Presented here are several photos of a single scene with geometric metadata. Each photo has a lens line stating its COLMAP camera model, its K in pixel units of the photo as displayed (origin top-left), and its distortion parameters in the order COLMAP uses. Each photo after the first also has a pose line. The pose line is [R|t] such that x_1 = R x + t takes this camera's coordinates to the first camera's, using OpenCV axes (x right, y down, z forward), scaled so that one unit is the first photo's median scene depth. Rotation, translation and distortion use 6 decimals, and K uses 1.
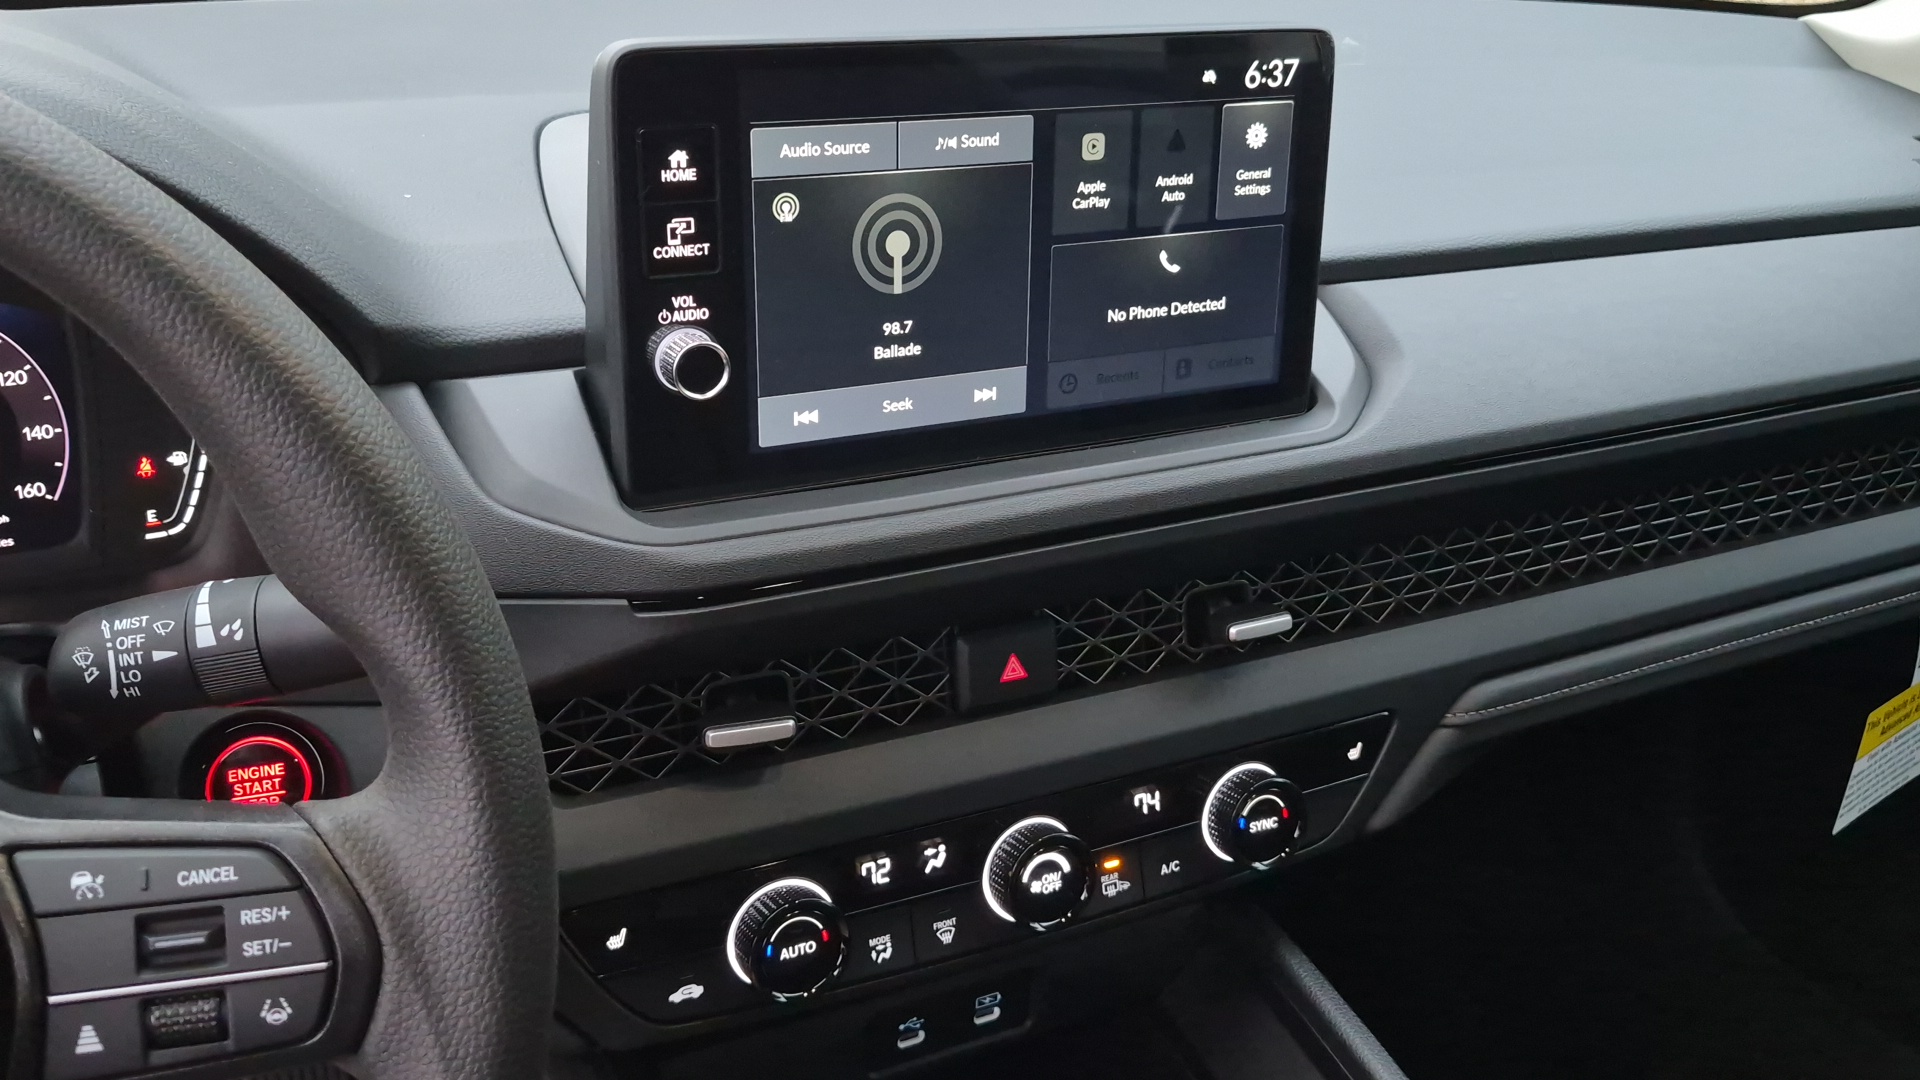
lens RADIAL K [[1846.8, 0, 985.4], [0, 1846.8, 530.3], [0, 0, 1]] dist [0.083858, 0.000000]
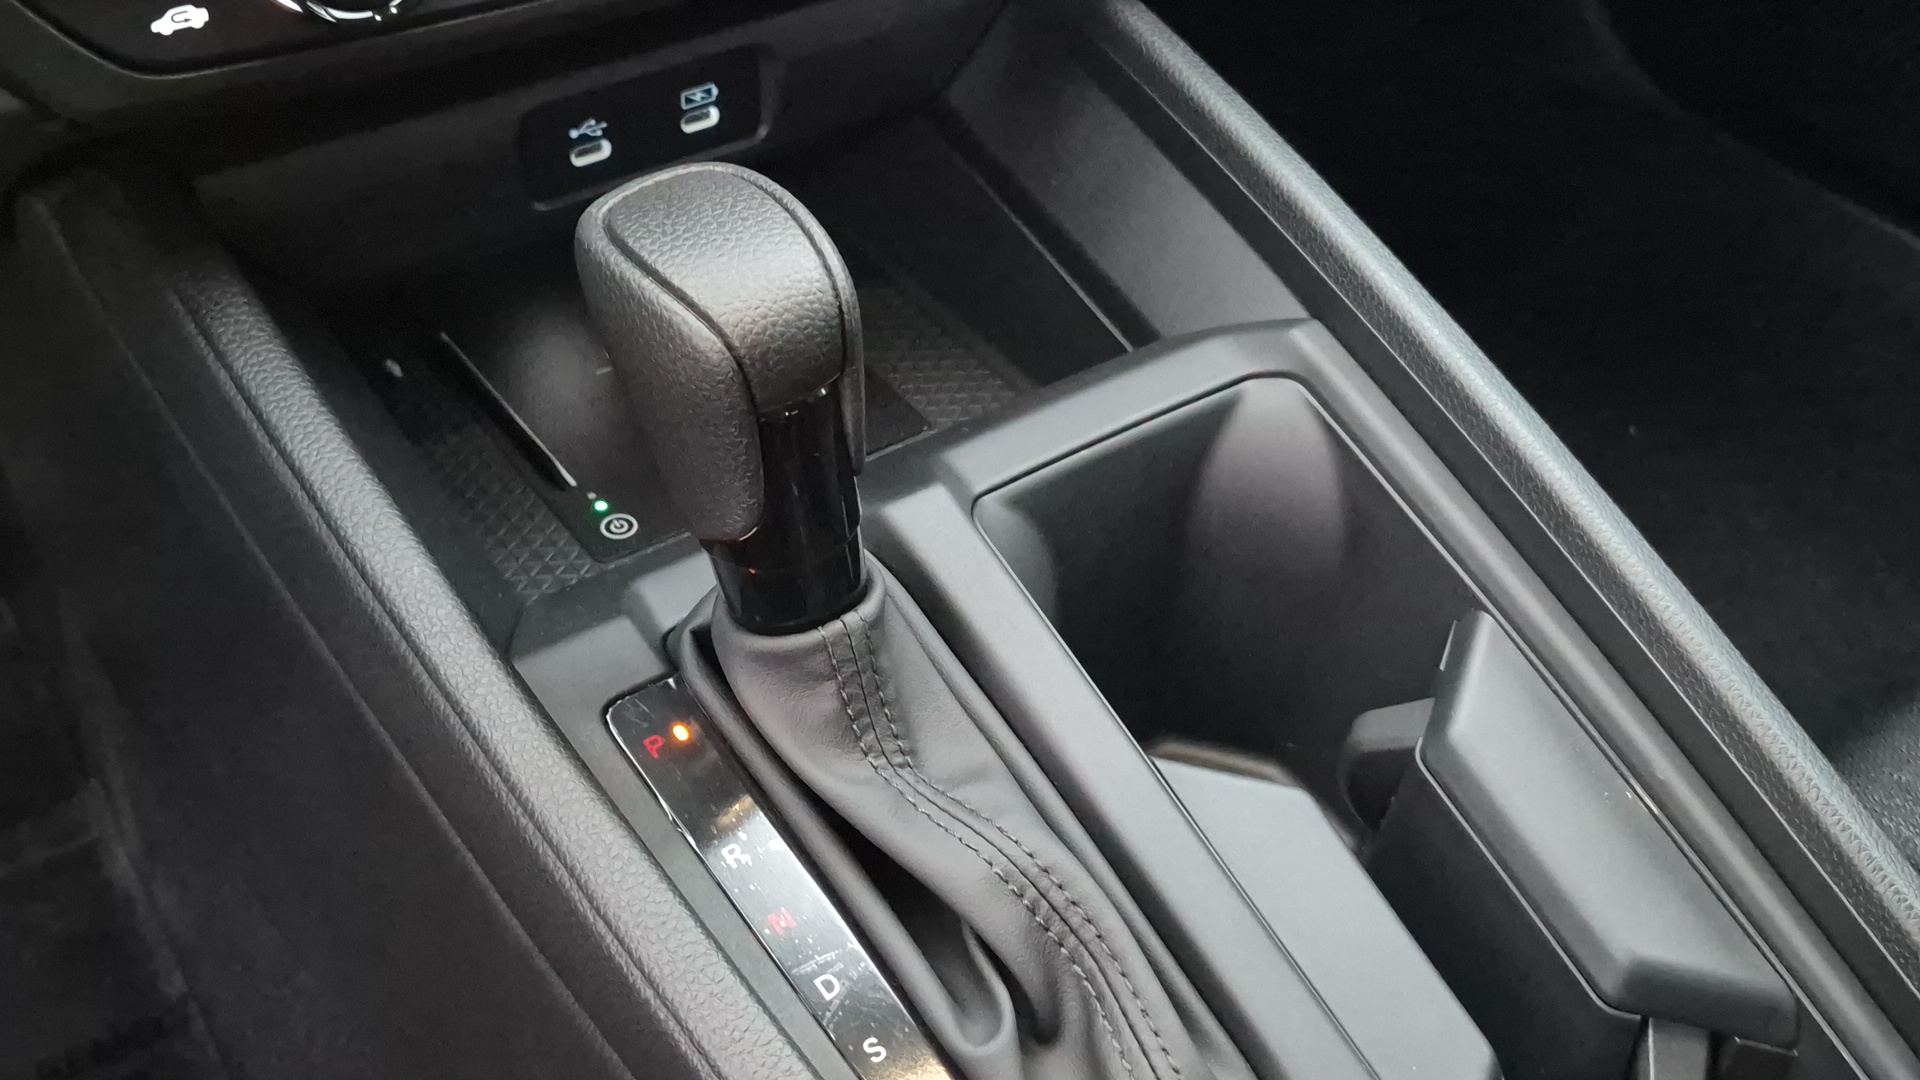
lens RADIAL K [[2003.6, 0, 975.5], [0, 2003.6, 526.8], [0, 0, 1]] dist [0.061039, 0.000000]
pose [[0.991889, -0.085816, 0.093766, 0.023837], [0.049896, 0.941351, 0.333720, 0.191441], [-0.116905, -0.326335, 0.937997, 0.274013]]
